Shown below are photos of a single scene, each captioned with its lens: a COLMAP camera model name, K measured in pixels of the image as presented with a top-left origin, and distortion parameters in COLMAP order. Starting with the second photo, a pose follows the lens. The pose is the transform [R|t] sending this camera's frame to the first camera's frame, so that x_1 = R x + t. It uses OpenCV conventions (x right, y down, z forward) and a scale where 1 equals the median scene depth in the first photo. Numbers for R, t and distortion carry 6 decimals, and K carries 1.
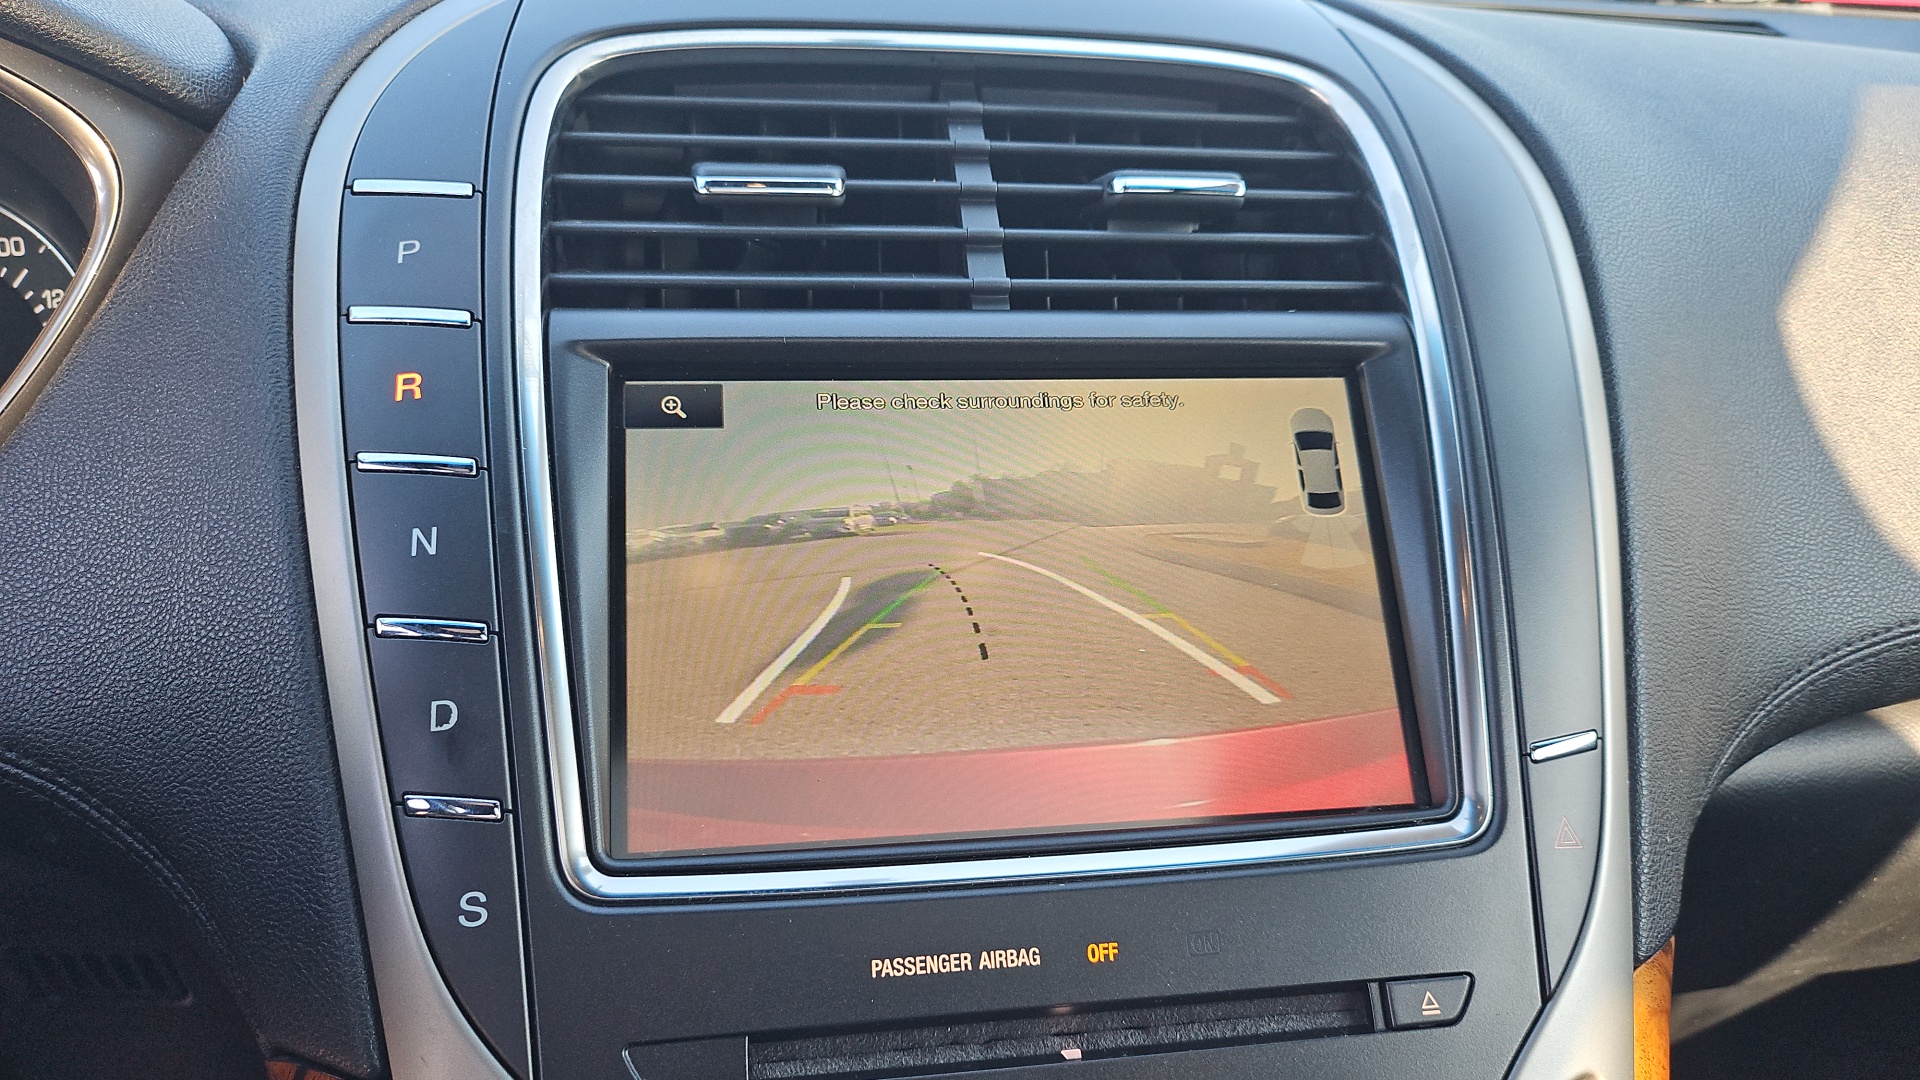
lens RADIAL K [[1335.7, 0, 982.0], [0, 1335.7, 548.4], [0, 0, 1]] dist [0.036386, -0.058475]
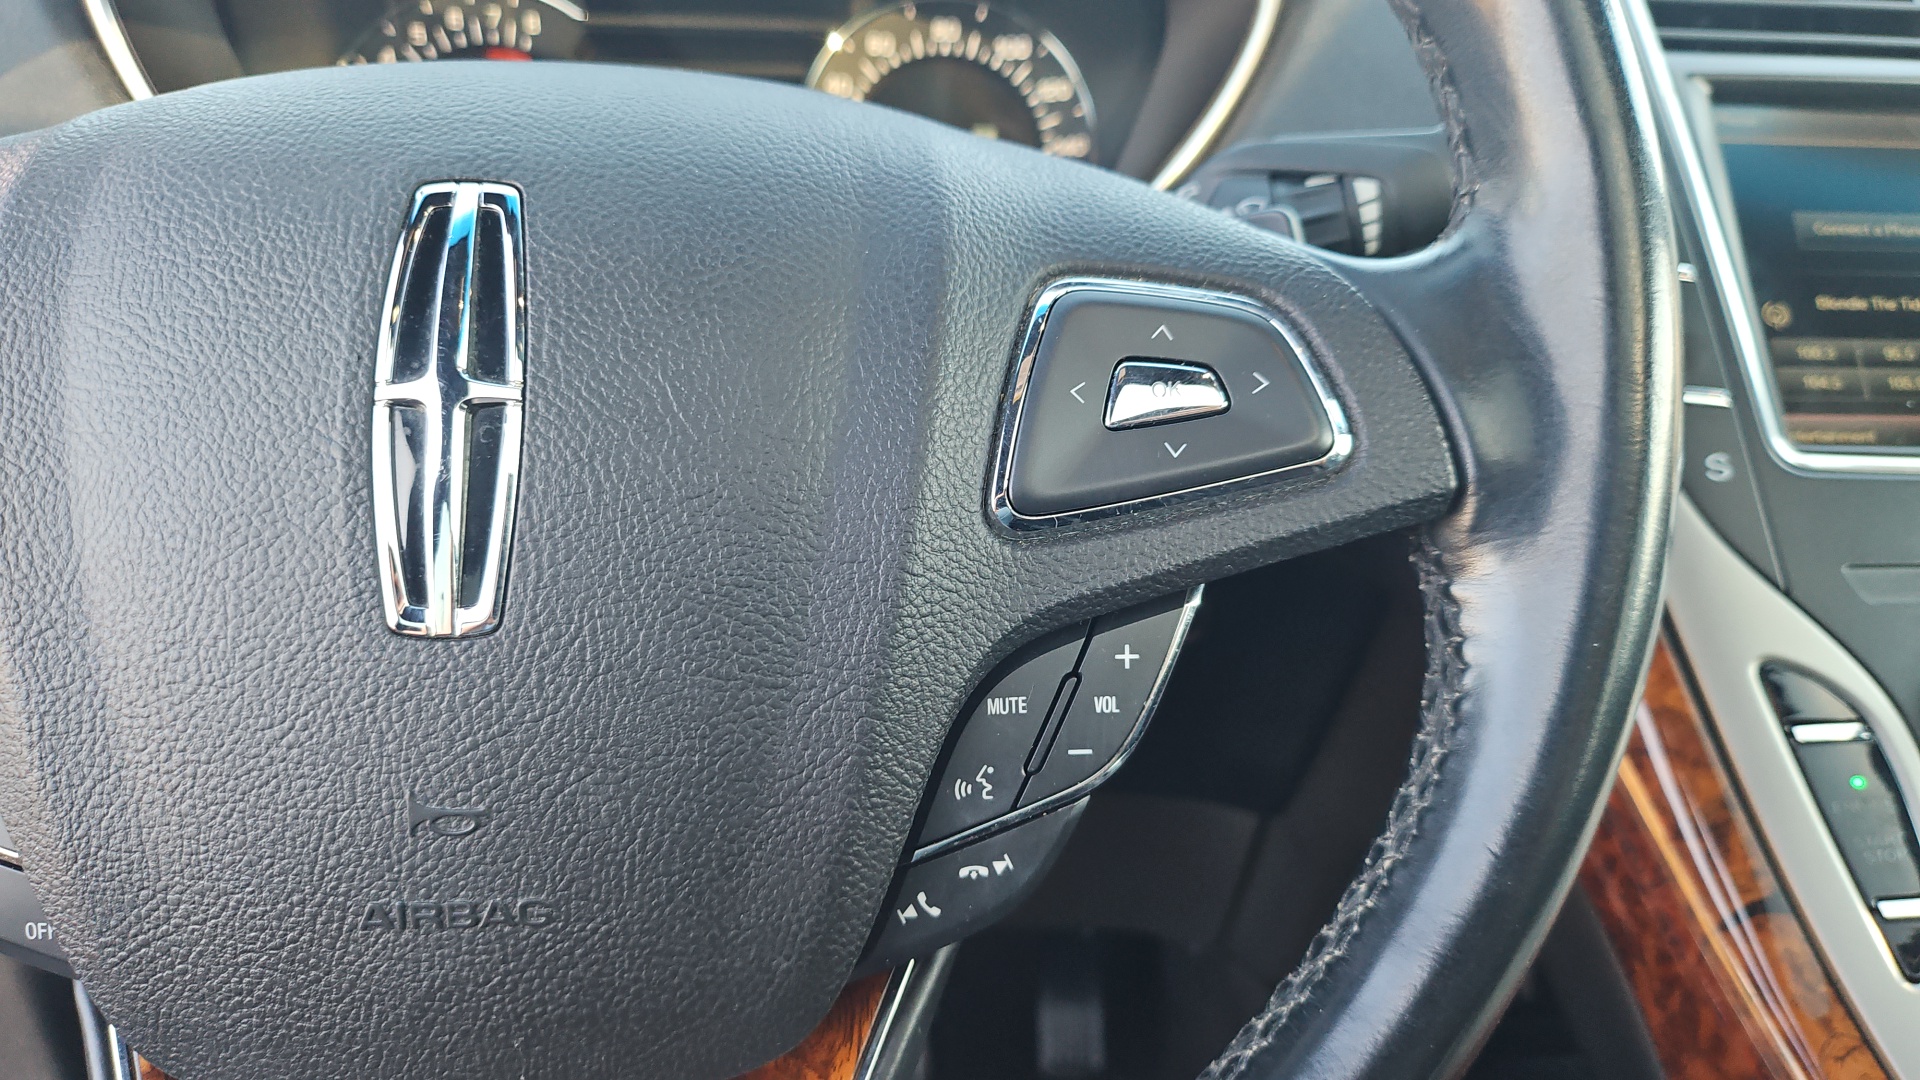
lens RADIAL K [[1346.7, 0, 982.9], [0, 1346.7, 518.8], [0, 0, 1]] dist [0.032736, -0.070717]
pose [[0.996376, 0.023116, -0.081851, -0.864812], [-0.023483, 0.999718, -0.003523, 0.295952], [0.081747, 0.005432, 0.996638, -0.353862]]
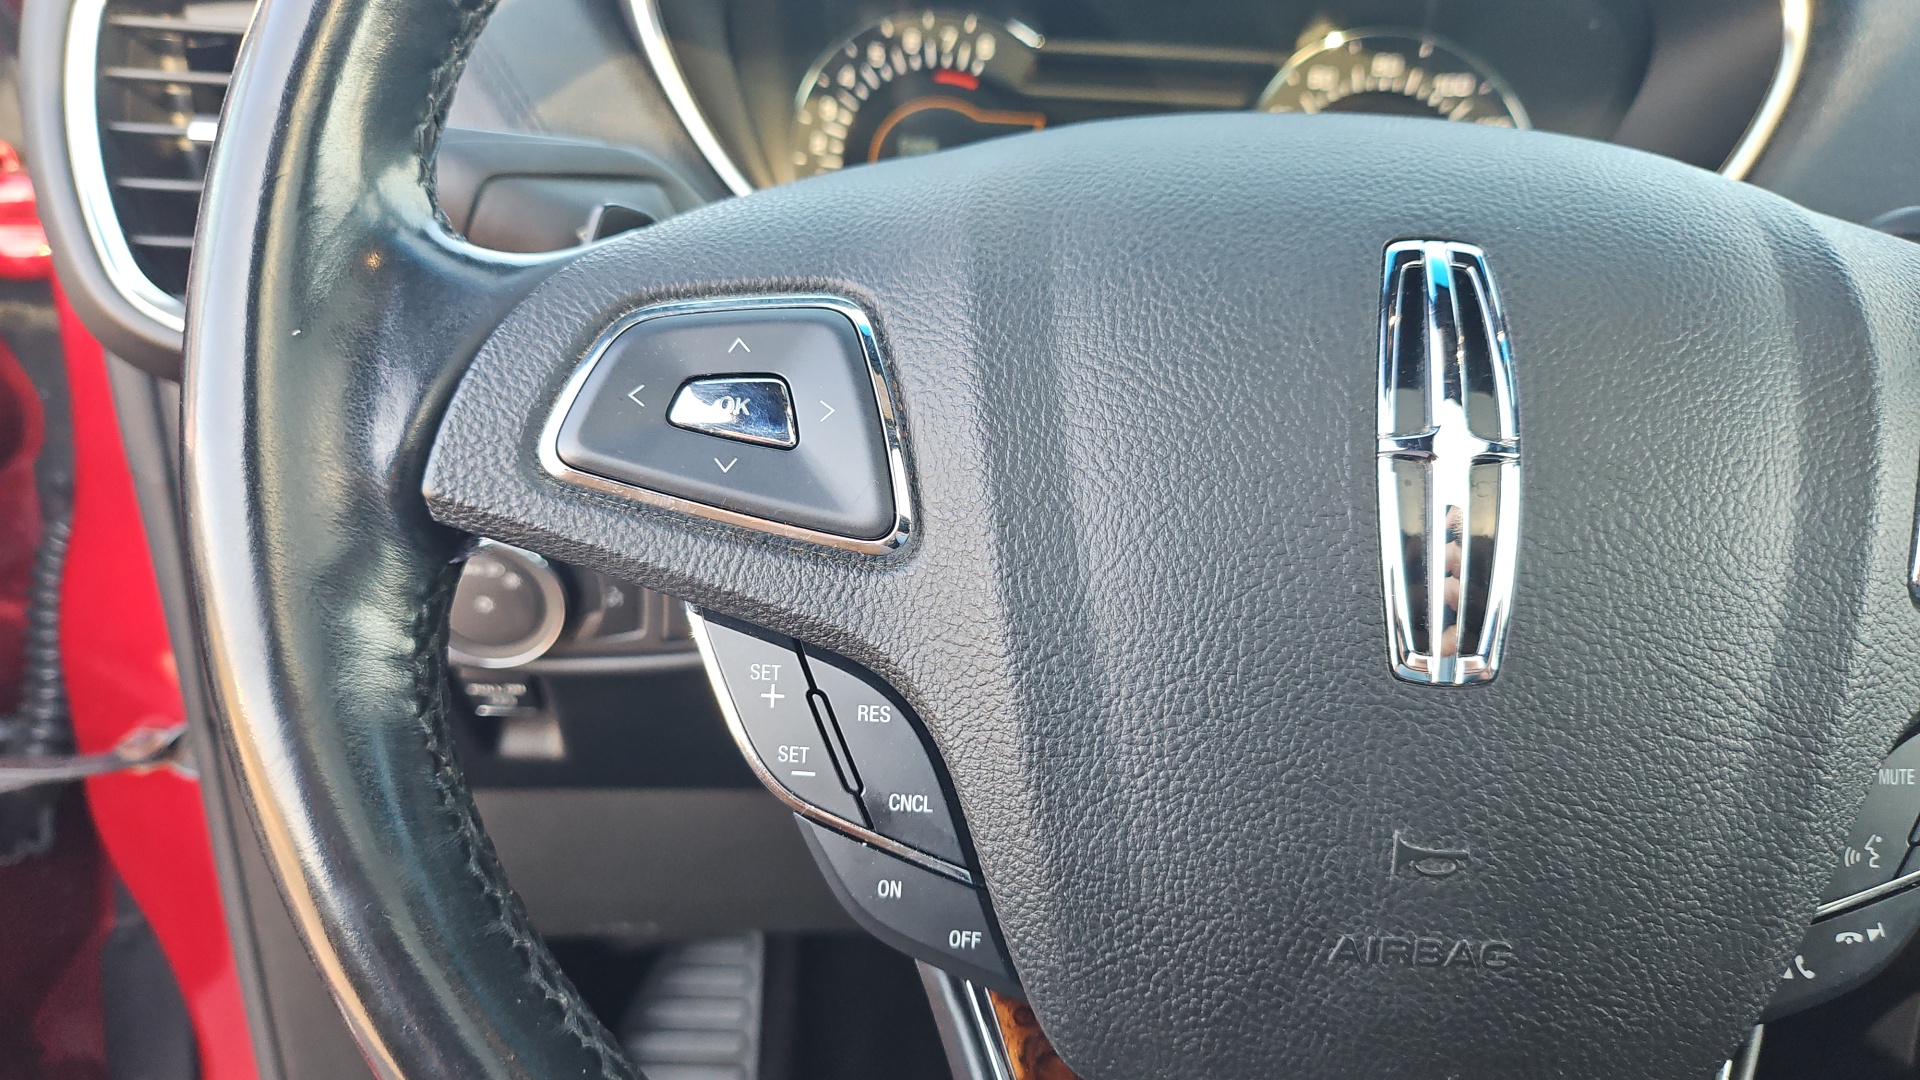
lens RADIAL K [[1340.3, 0, 971.0], [0, 1340.3, 532.9], [0, 0, 1]] dist [0.039780, -0.065169]
pose [[0.987589, 0.073160, -0.138982, -1.302760], [-0.073258, 0.997303, 0.004421, 0.295694], [0.138930, 0.005816, 0.990285, -0.419749]]
